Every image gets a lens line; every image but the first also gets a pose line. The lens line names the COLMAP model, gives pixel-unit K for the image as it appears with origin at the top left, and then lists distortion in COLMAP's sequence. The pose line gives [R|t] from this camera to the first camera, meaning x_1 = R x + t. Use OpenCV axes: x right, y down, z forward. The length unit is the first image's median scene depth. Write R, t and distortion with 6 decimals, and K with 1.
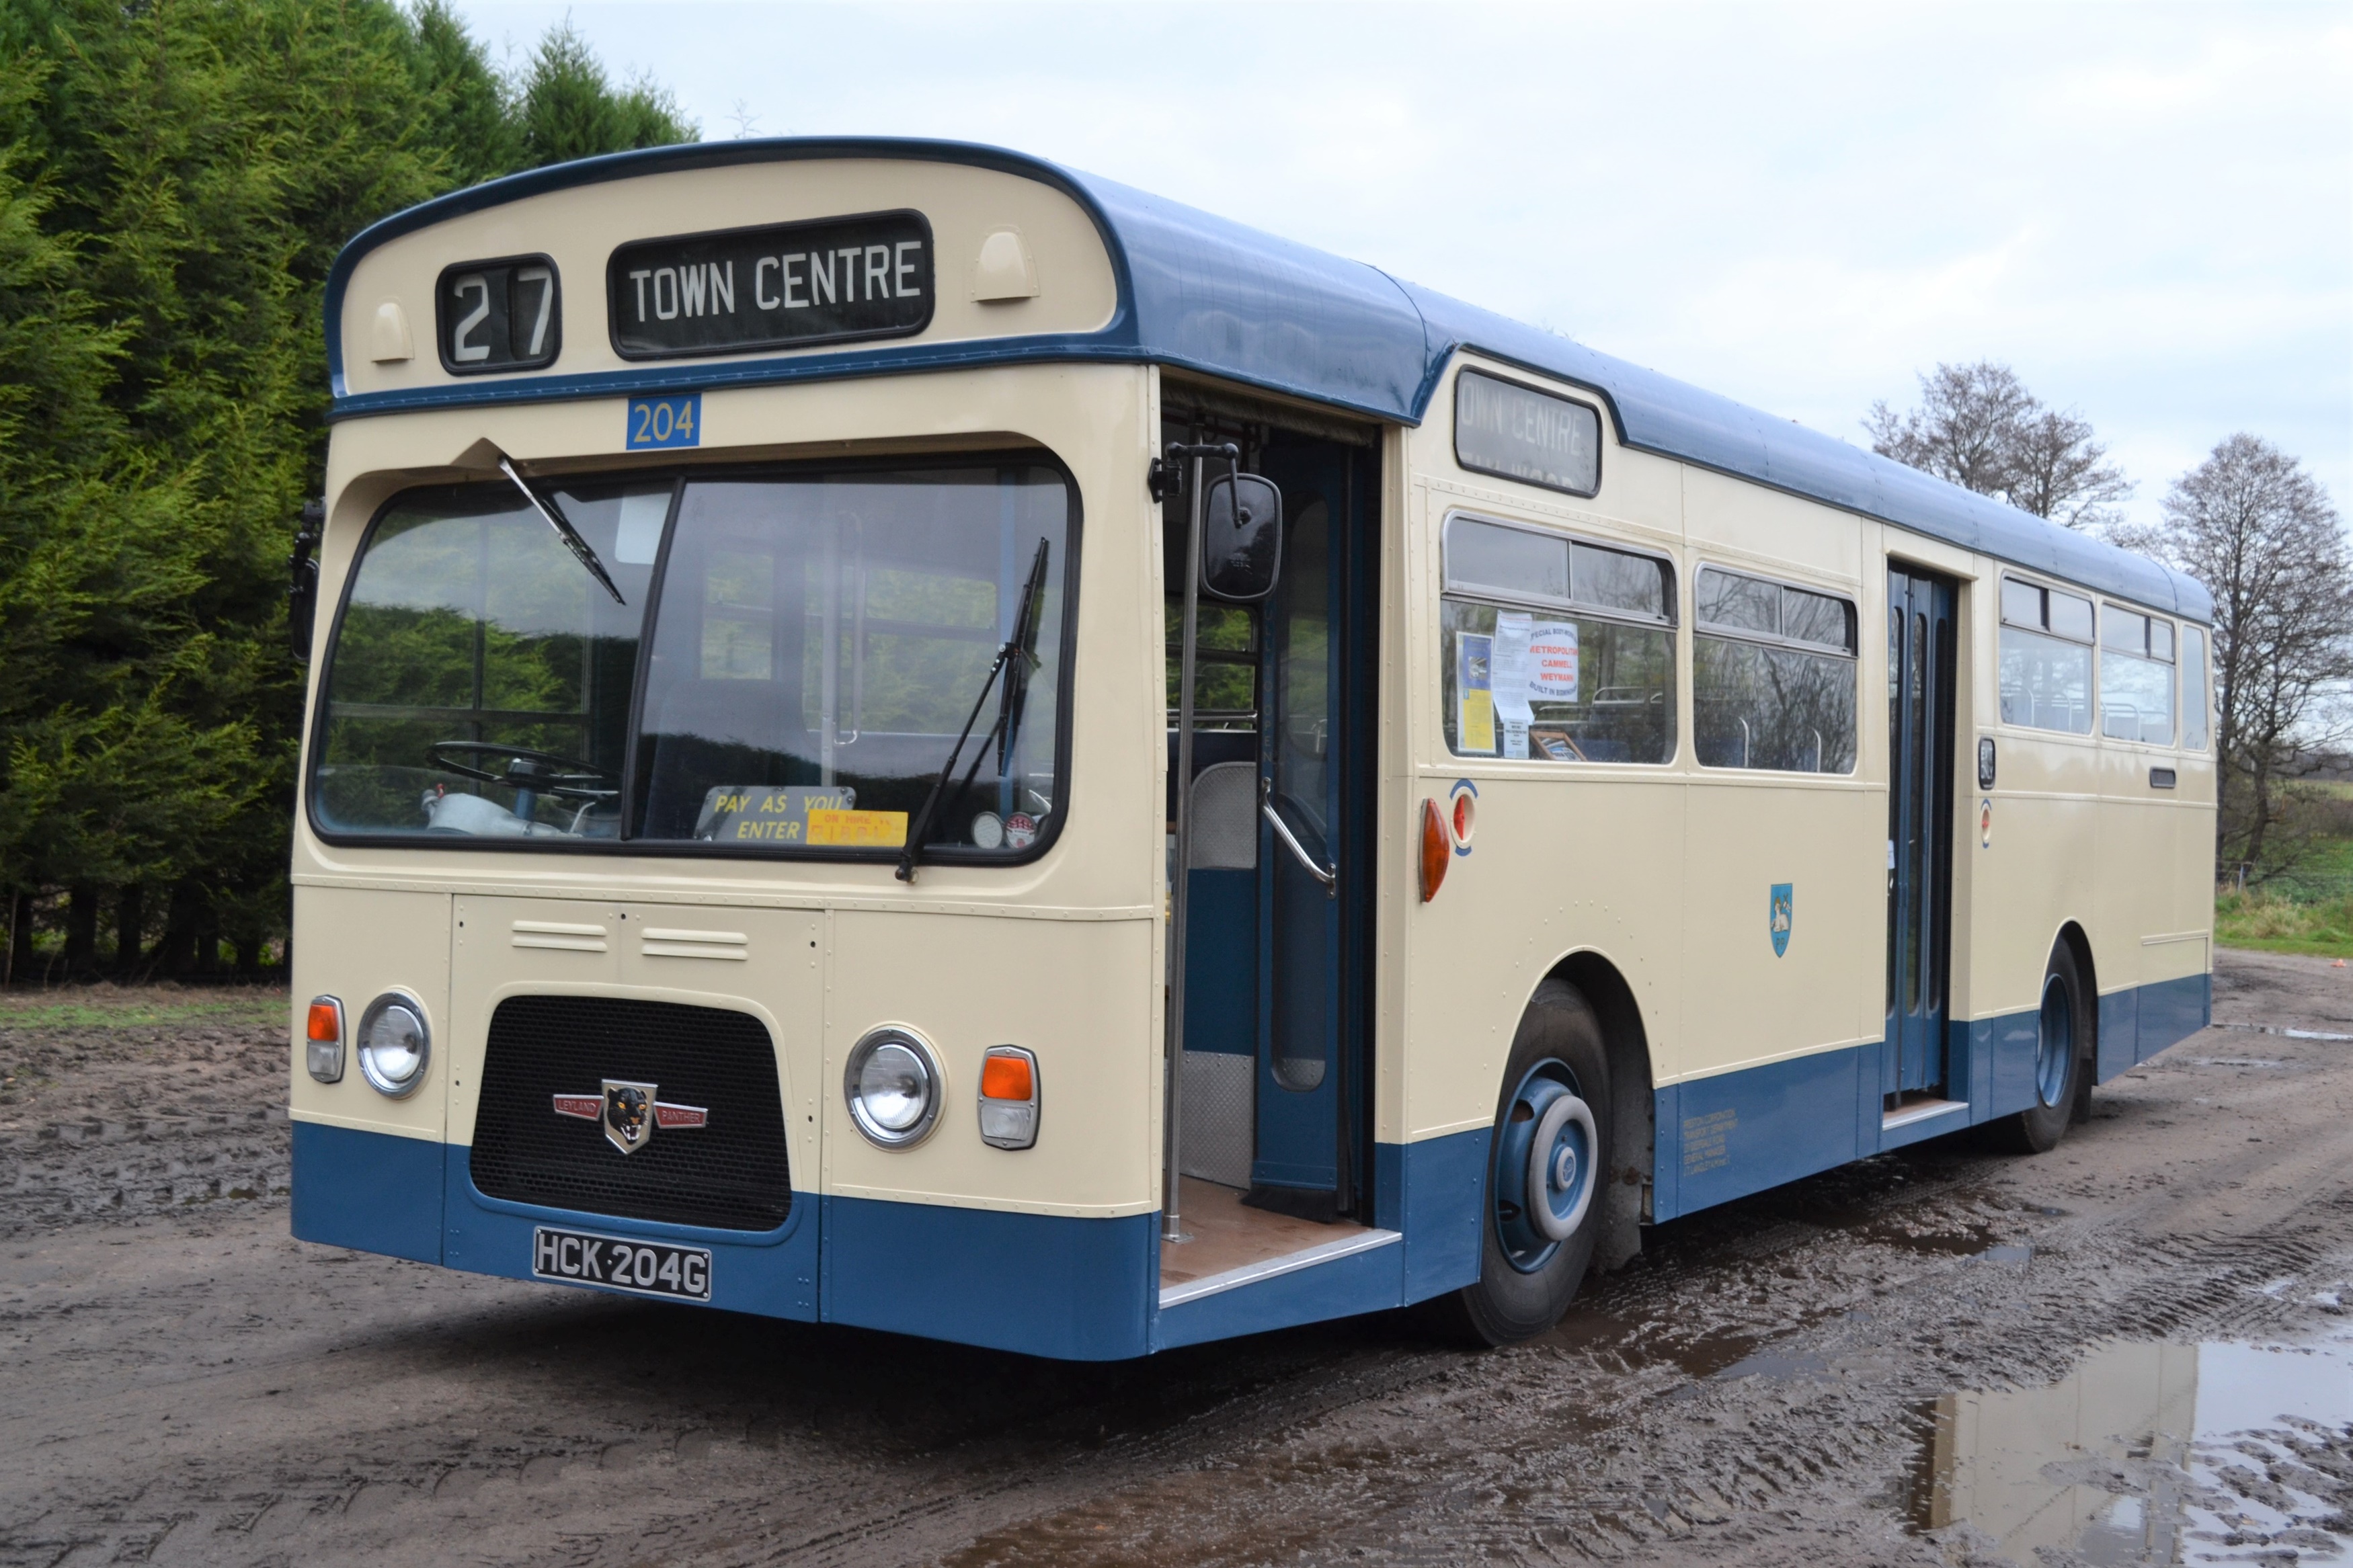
lens RADIAL K [[2788.3, 0, 1188.8], [0, 2788.3, 786.0], [0, 0, 1]] dist [-0.001738, 0.000000]
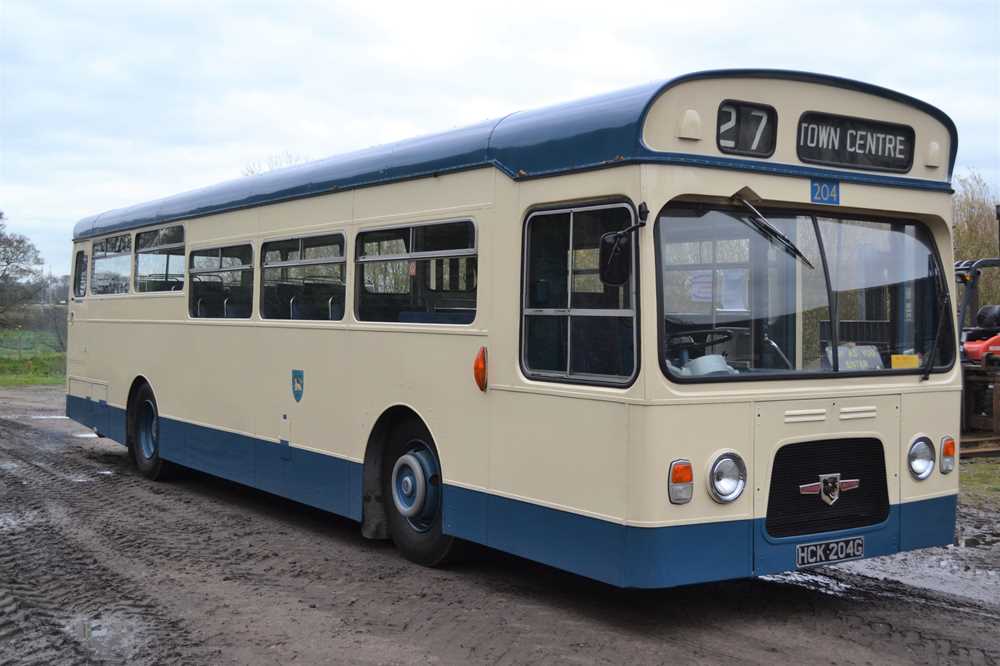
lens RADIAL K [[1231.7, 0, 519.8], [0, 1231.7, 355.2], [0, 0, 1]] dist [-0.054899, 0.000000]
pose [[0.412921, -0.040932, 0.909846, -1.241798], [0.003557, 0.999054, 0.043331, -0.039805], [-0.910760, -0.014656, 0.412677, 0.811431]]
